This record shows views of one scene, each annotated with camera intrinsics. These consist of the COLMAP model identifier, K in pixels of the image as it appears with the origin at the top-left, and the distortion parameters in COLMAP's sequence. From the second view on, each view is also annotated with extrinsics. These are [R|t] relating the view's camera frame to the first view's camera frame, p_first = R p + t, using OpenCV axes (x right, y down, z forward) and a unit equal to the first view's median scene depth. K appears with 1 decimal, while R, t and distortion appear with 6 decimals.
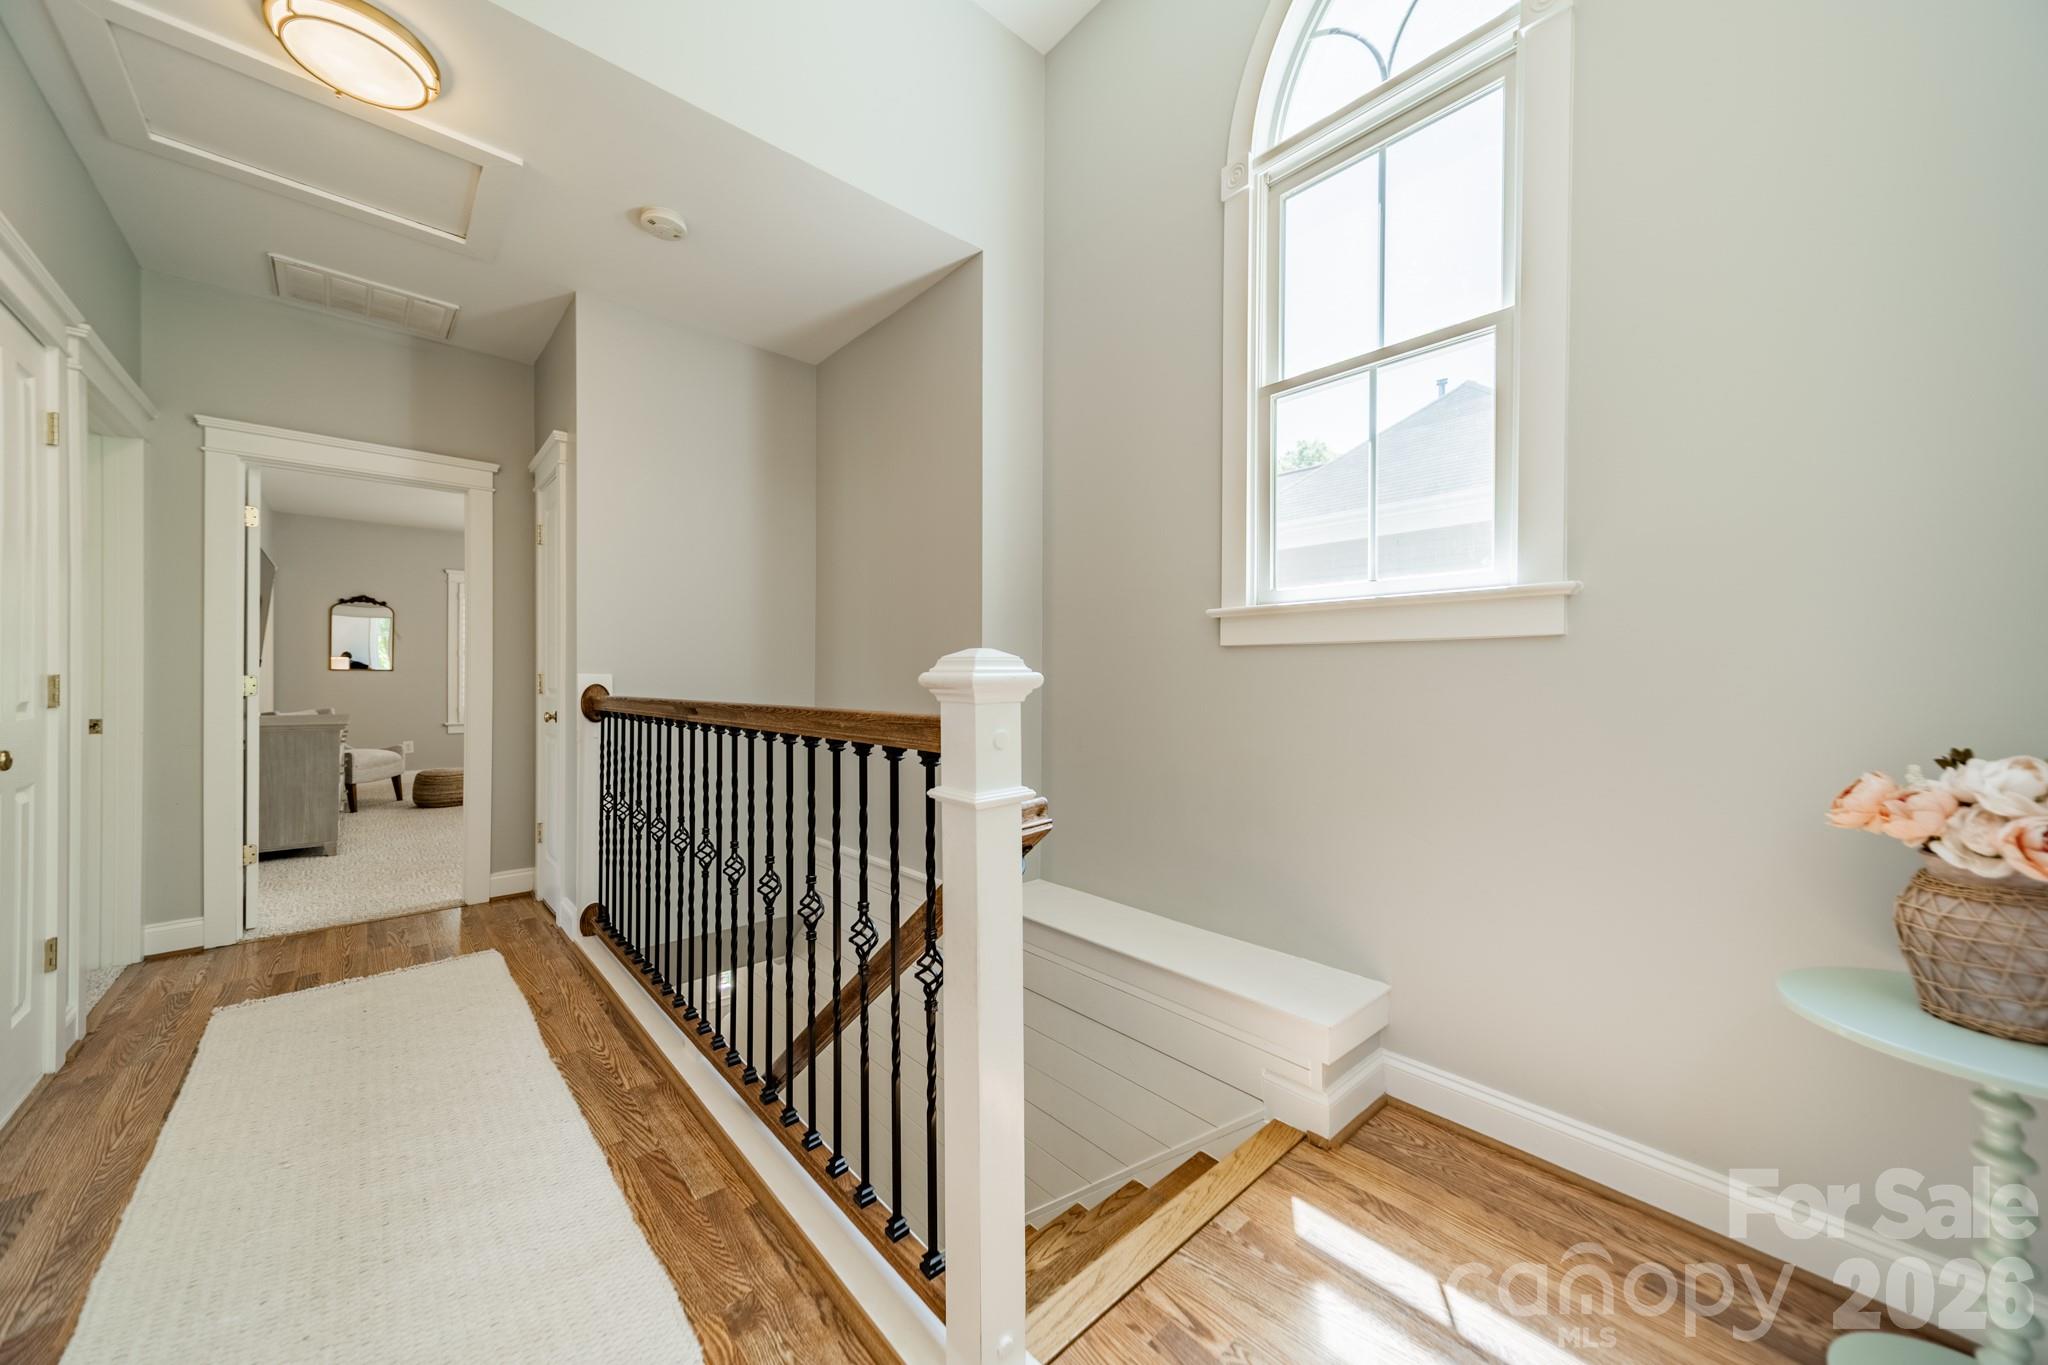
lens RADIAL K [[731.0, 0, 1028.1], [0, 731.0, 678.5], [0, 0, 1]] dist [0.007510, 0.000451]
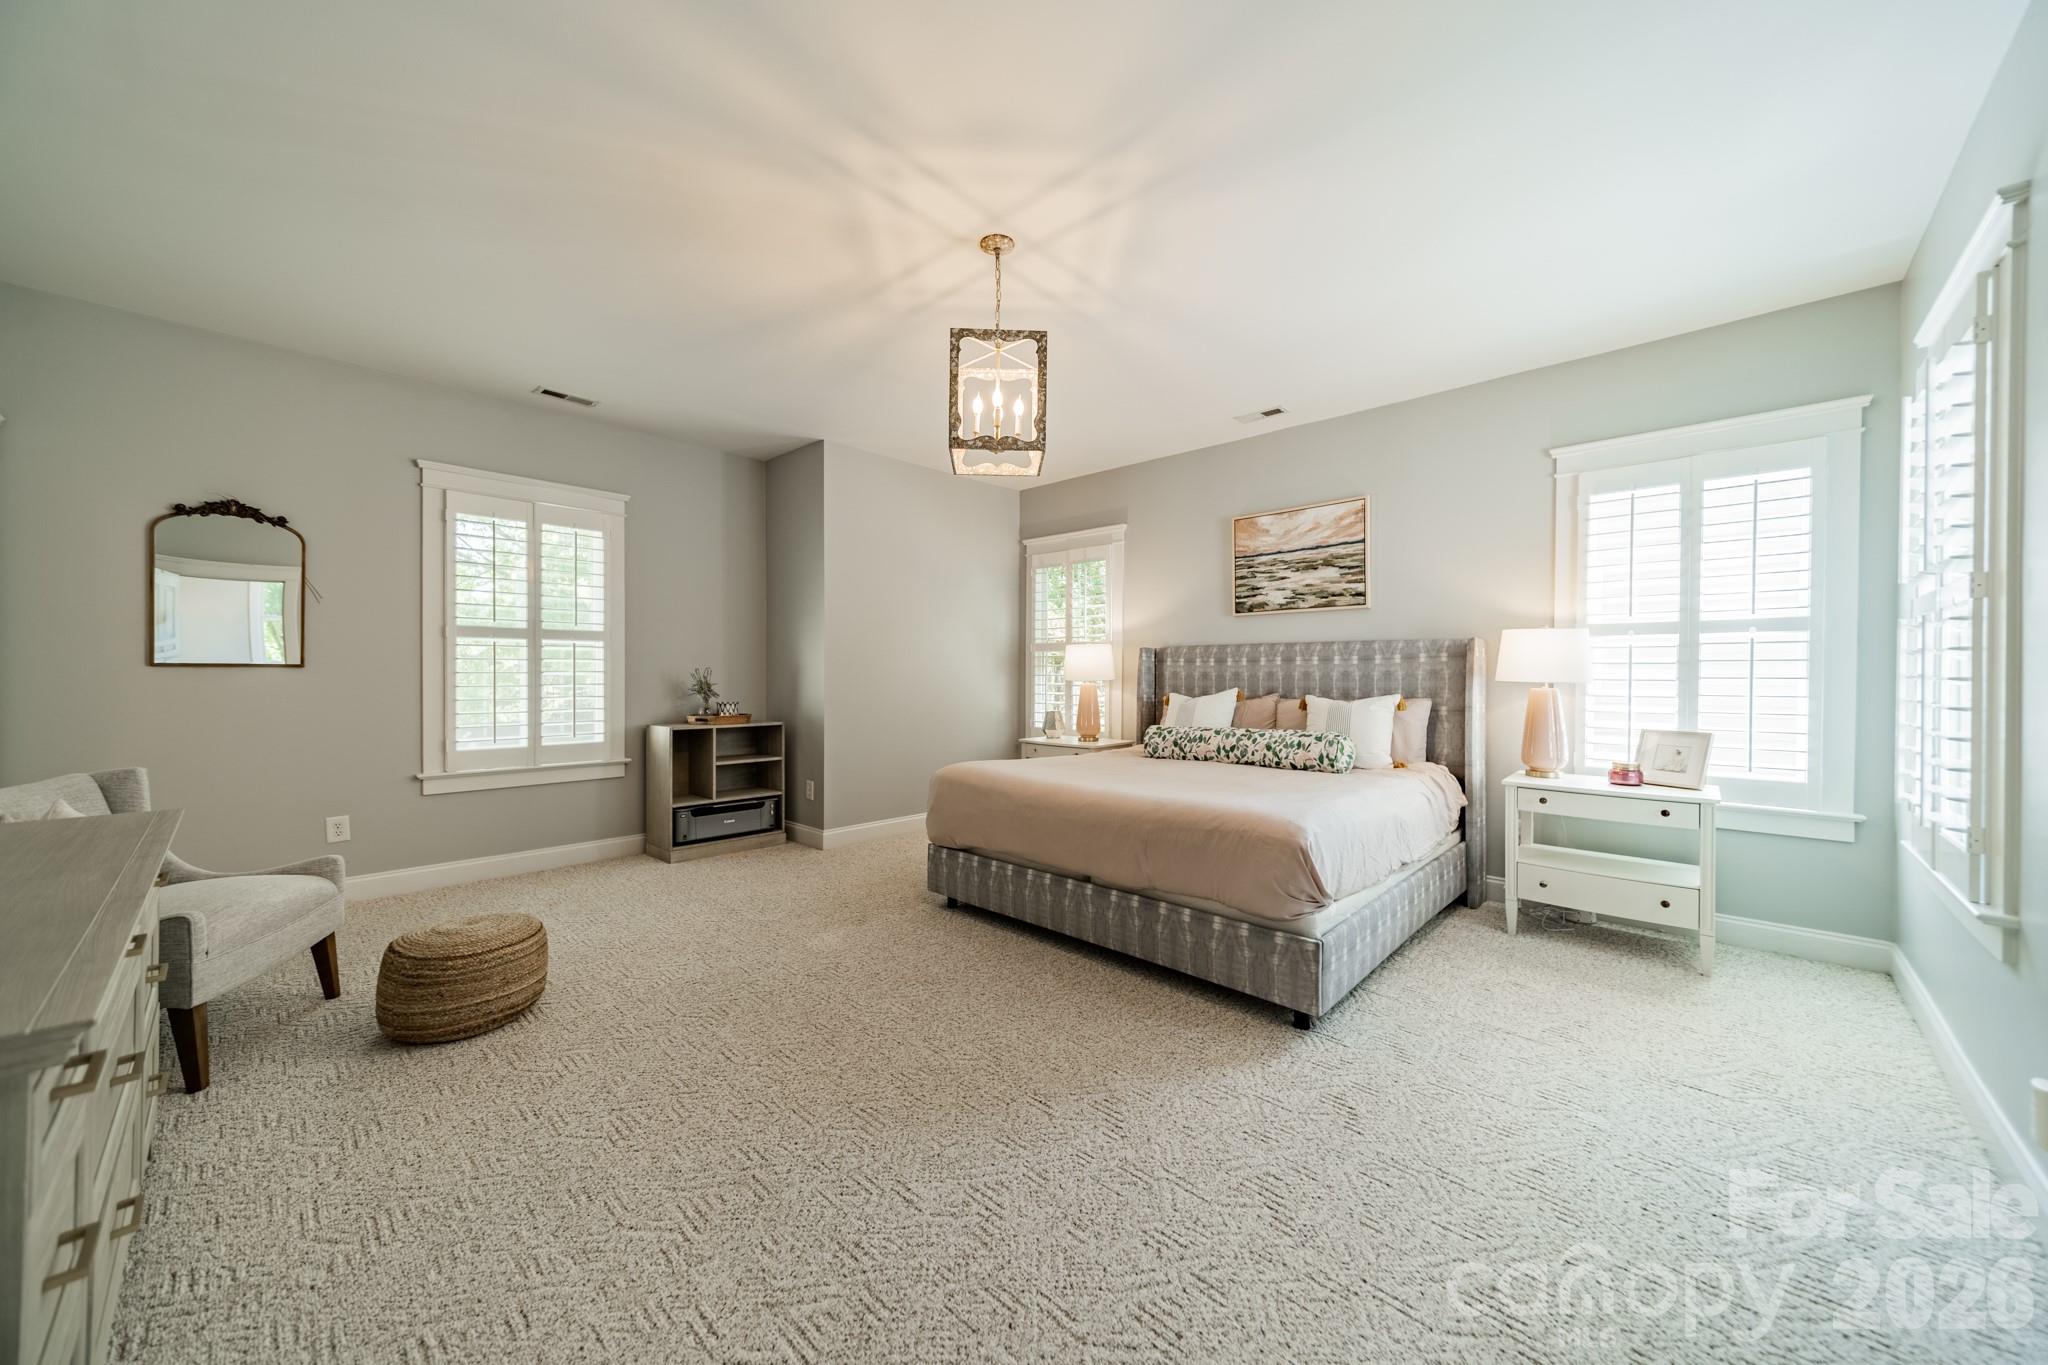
lens RADIAL K [[731.0, 0, 1027.9], [0, 731.0, 680.0], [0, 0, 1]] dist [0.007510, 0.000451]
pose [[0.996565, 0.003482, 0.082737, -0.519988], [-0.003949, 0.999977, 0.005480, -0.007079], [-0.082716, -0.005788, 0.996556, 0.581316]]
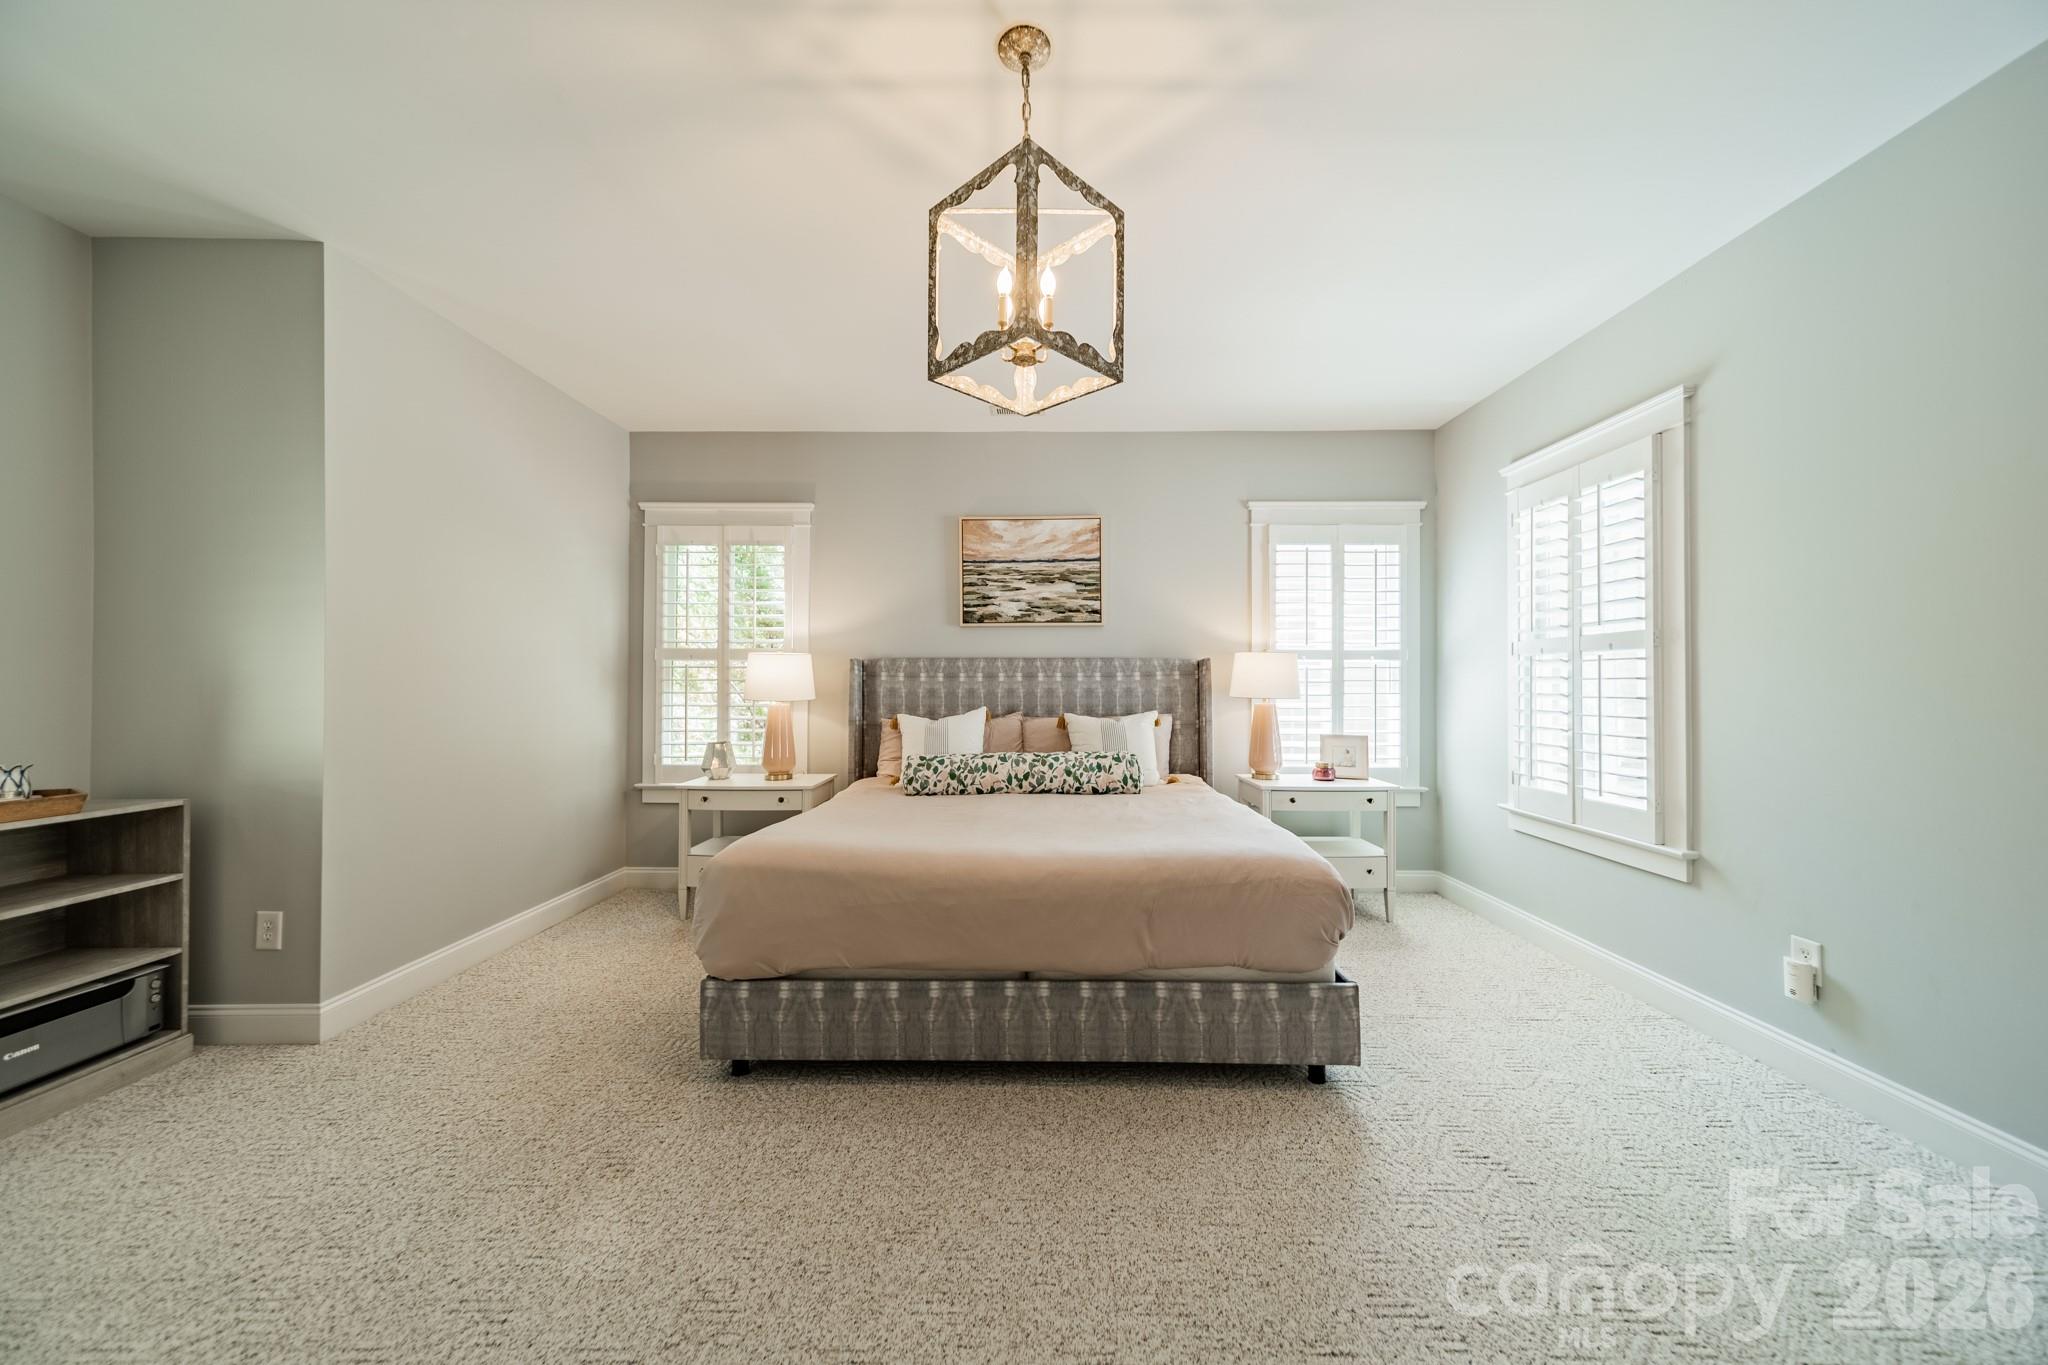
lens RADIAL K [[731.0, 0, 1023.3], [0, 731.0, 677.3], [0, 0, 1]] dist [0.007510, 0.000451]
pose [[0.677700, 0.009600, 0.735276, -0.674376], [-0.000489, 0.999920, -0.012604, -0.012817], [-0.735338, 0.008182, 0.677651, 0.777436]]
